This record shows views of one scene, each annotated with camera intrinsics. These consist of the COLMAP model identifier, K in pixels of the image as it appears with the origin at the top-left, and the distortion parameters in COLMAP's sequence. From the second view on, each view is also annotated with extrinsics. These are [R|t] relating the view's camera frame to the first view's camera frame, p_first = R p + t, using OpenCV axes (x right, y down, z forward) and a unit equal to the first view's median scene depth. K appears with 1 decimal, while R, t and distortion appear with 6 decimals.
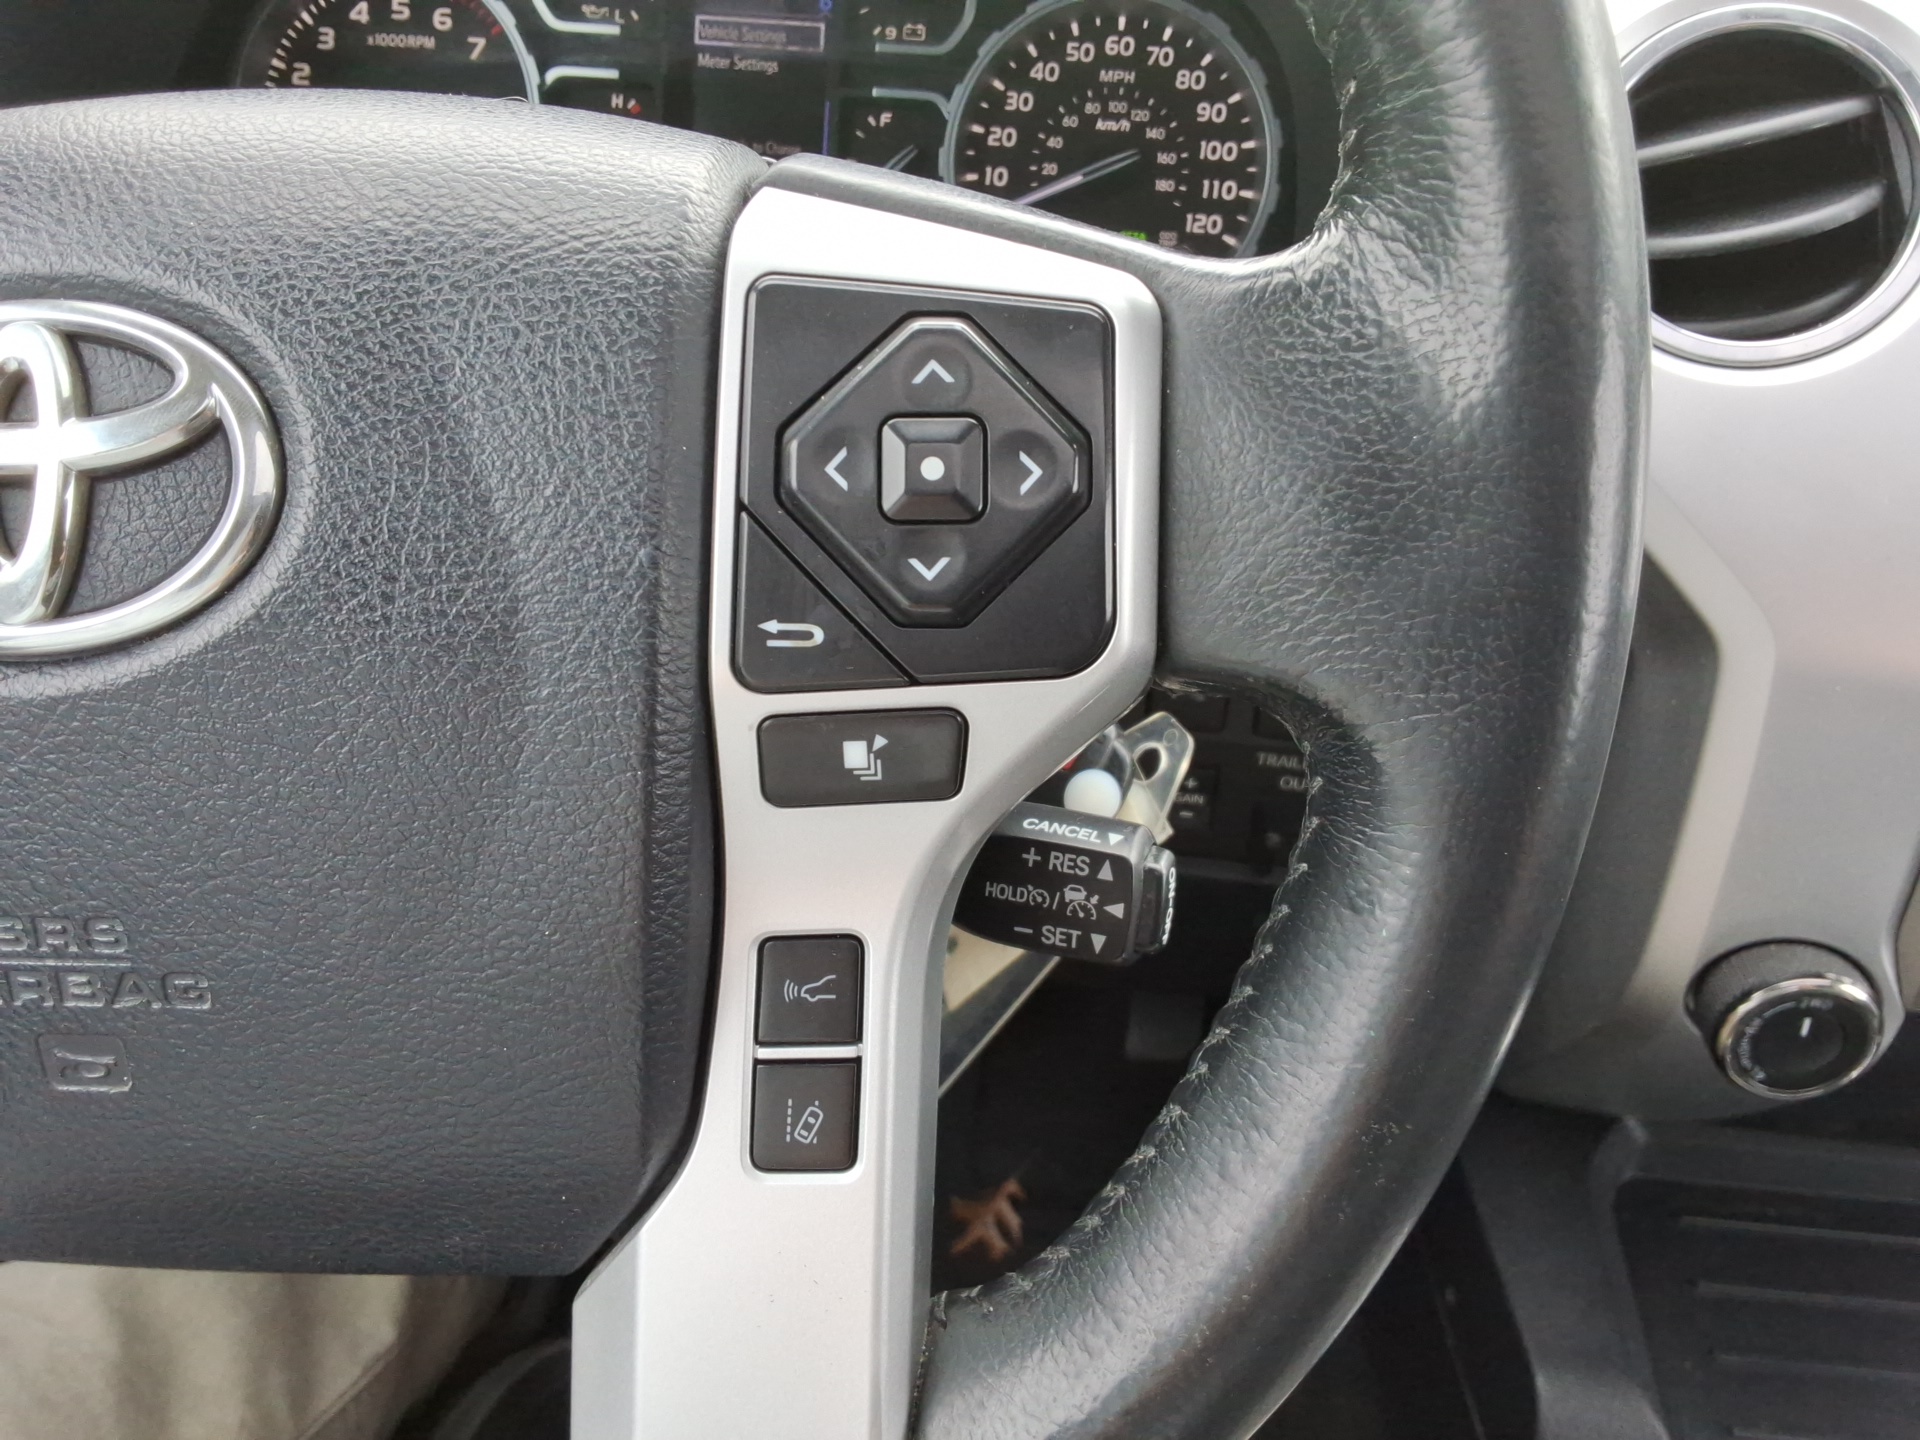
lens RADIAL K [[1572.6, 0, 979.0], [0, 1572.6, 712.7], [0, 0, 1]] dist [0.145443, -0.241270]
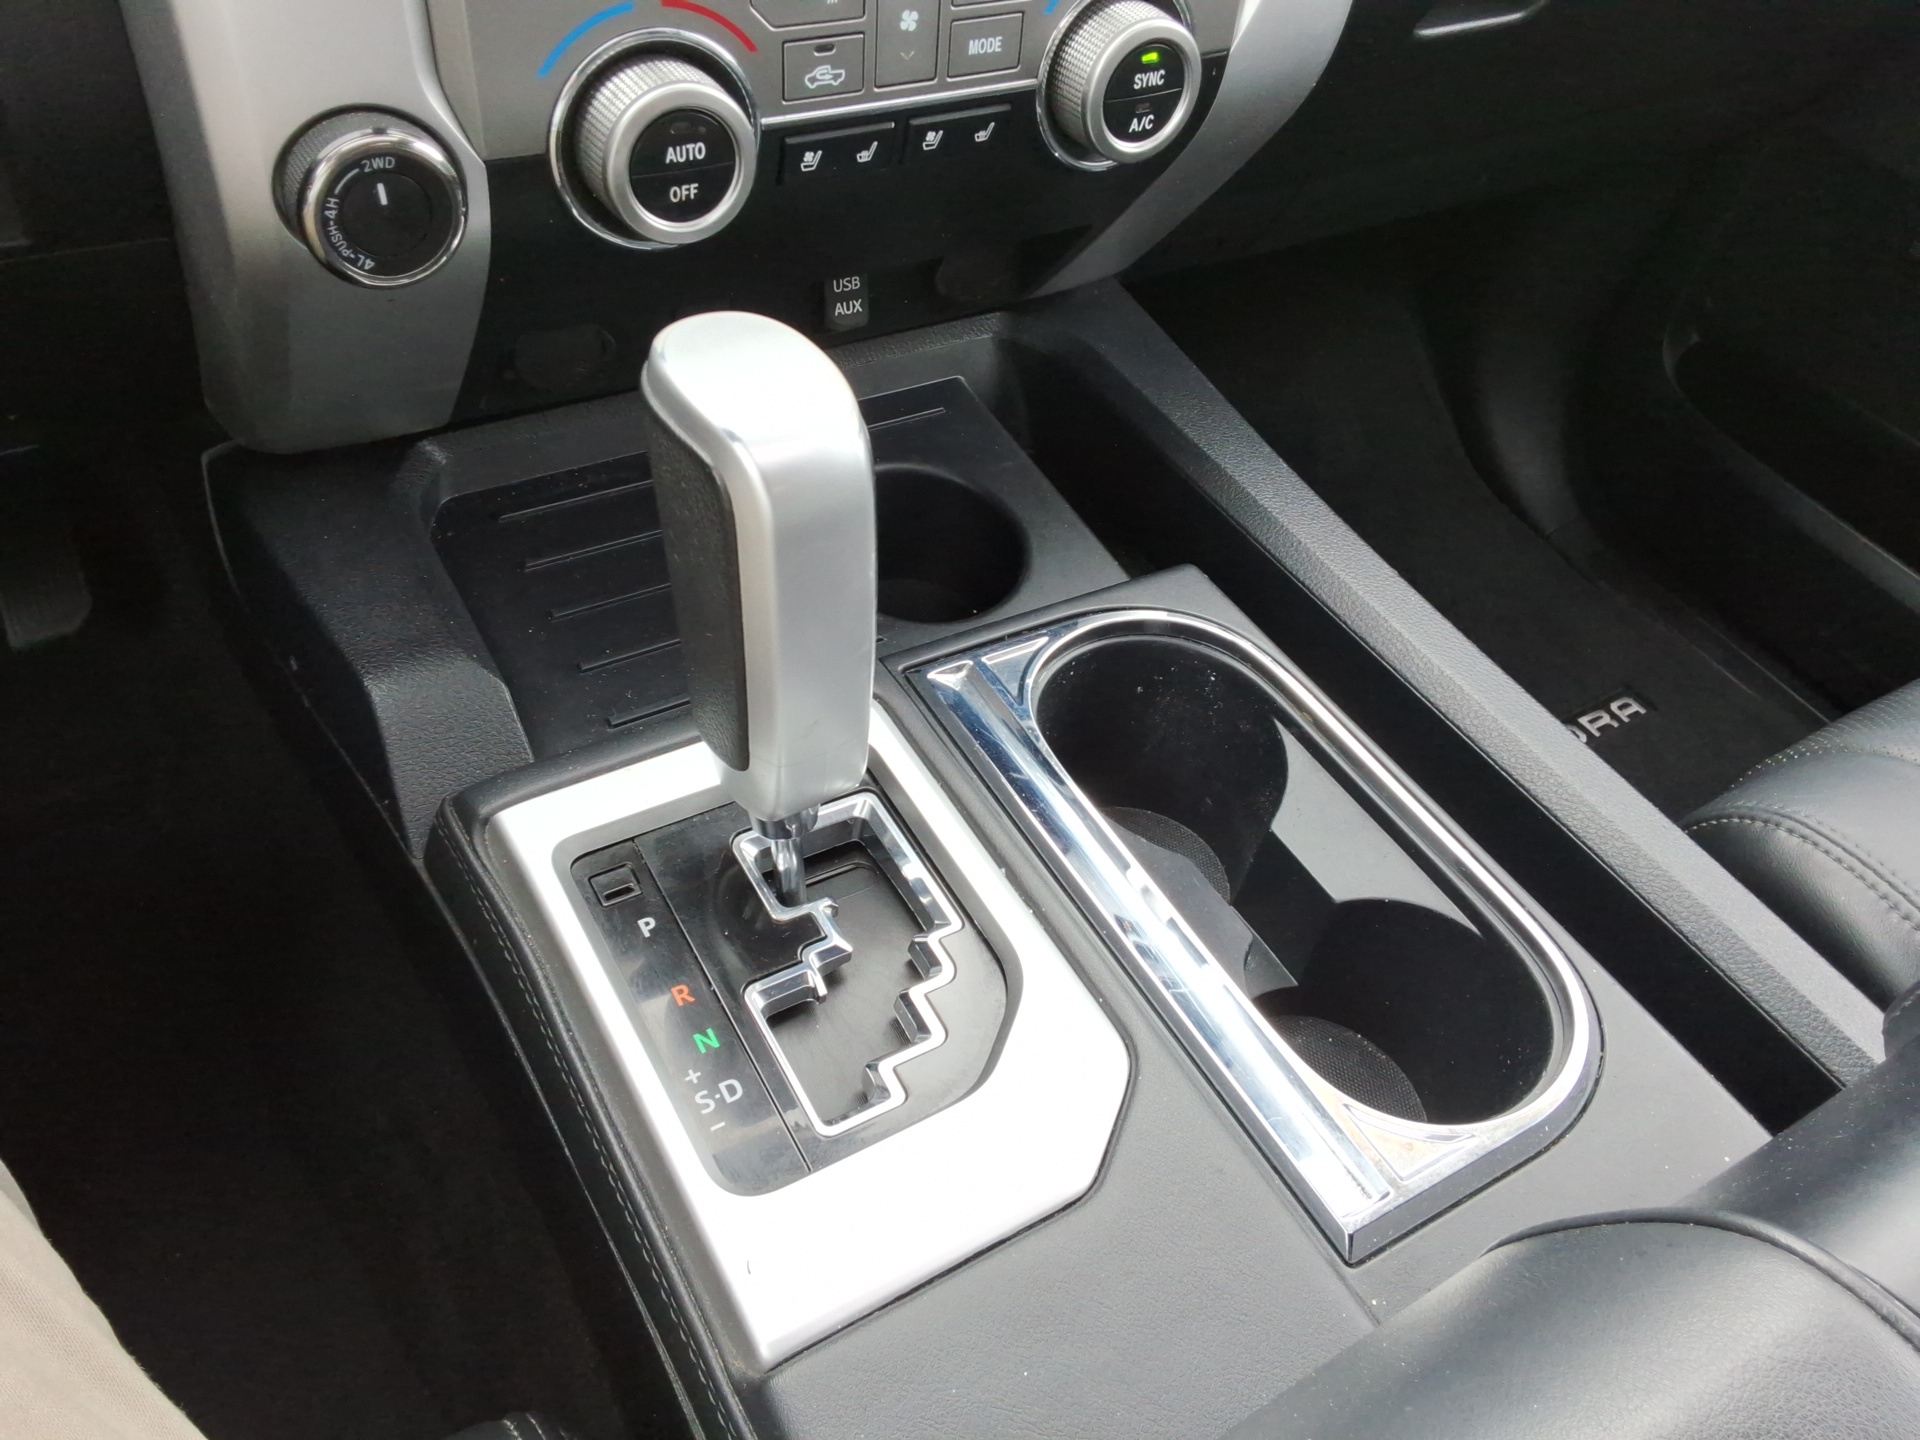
lens RADIAL K [[1549.9, 0, 977.5], [0, 1549.9, 711.4], [0, 0, 1]] dist [0.128467, -0.218784]
pose [[0.798350, -0.385511, 0.462622, 0.184317], [0.262829, 0.914260, 0.308302, 0.220803], [-0.541811, -0.124542, 0.831222, -0.032883]]
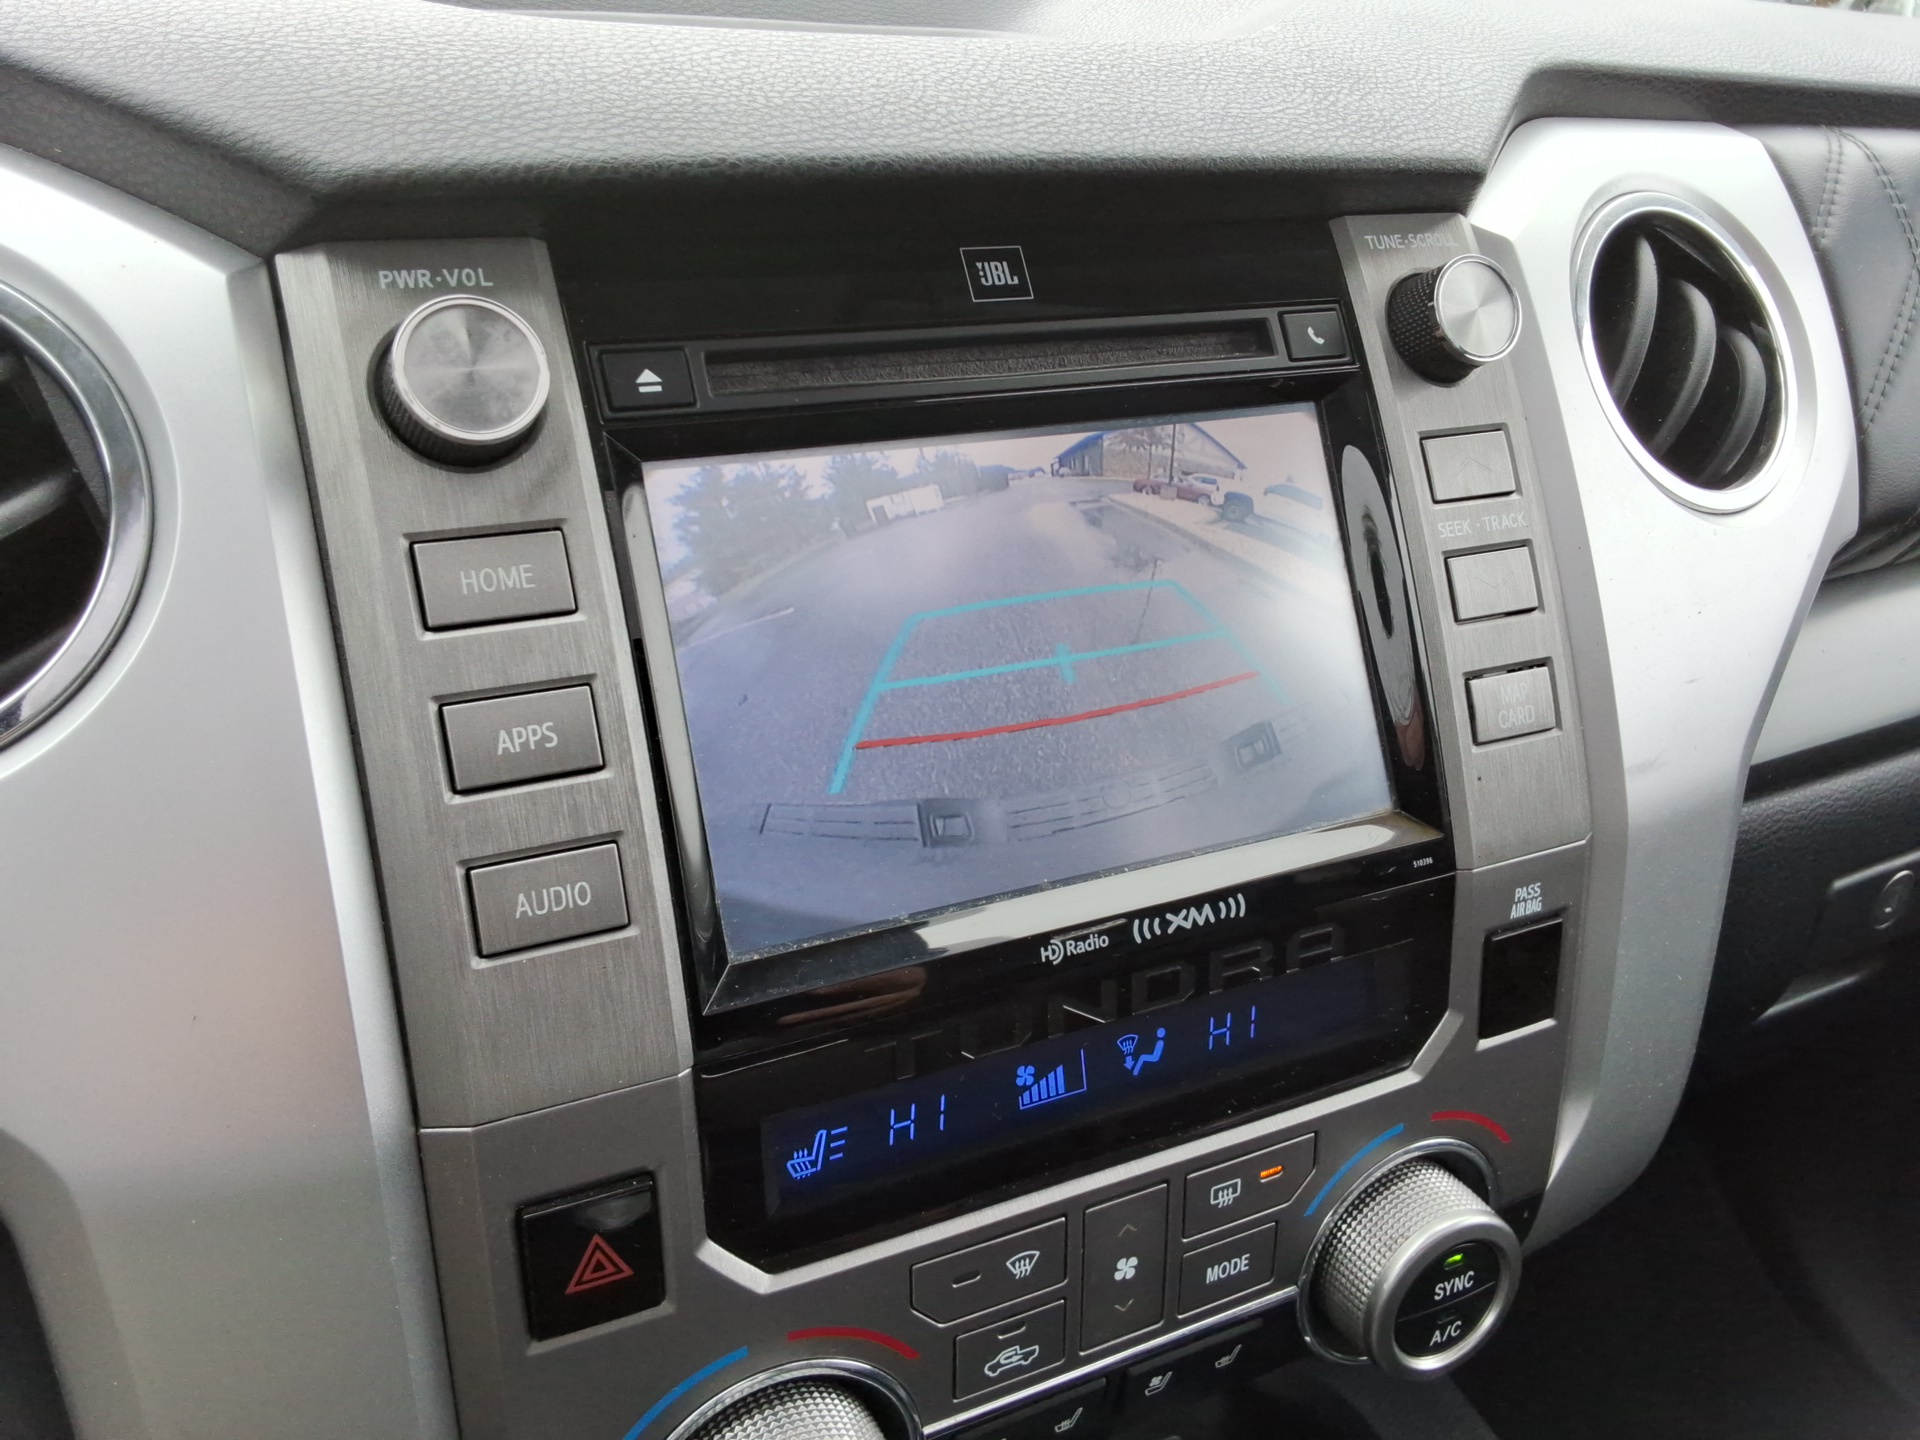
lens RADIAL K [[1572.6, 0, 979.0], [0, 1572.6, 712.7], [0, 0, 1]] dist [0.145443, -0.241270]
pose [[0.842916, -0.224750, 0.488855, 0.386367], [0.288073, 0.955896, -0.057243, -0.061539], [-0.454429, 0.189077, 0.870485, 0.178694]]
